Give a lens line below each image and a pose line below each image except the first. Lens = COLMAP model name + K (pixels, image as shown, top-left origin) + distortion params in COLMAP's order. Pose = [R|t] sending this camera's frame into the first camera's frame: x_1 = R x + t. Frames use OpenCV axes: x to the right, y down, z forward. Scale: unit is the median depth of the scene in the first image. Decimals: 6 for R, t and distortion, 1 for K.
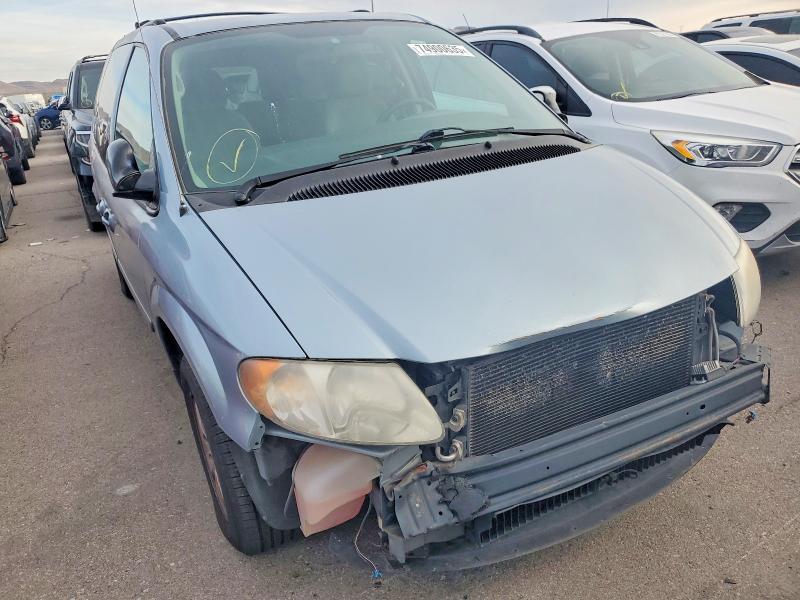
lens RADIAL K [[665.4, 0, 402.0], [0, 665.4, 315.3], [0, 0, 1]] dist [0.017779, -0.011076]
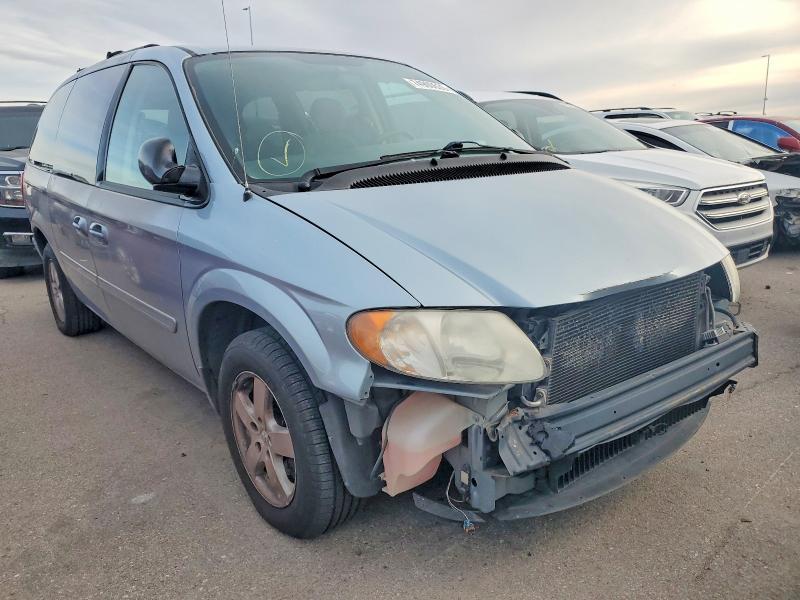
lens RADIAL K [[665.4, 0, 402.0], [0, 665.4, 315.3], [0, 0, 1]] dist [0.017779, -0.011076]
pose [[0.978286, -0.005792, 0.207177, -0.337604], [0.031410, 0.992207, -0.120577, 0.176016], [-0.204864, 0.124467, 0.970844, -0.038586]]
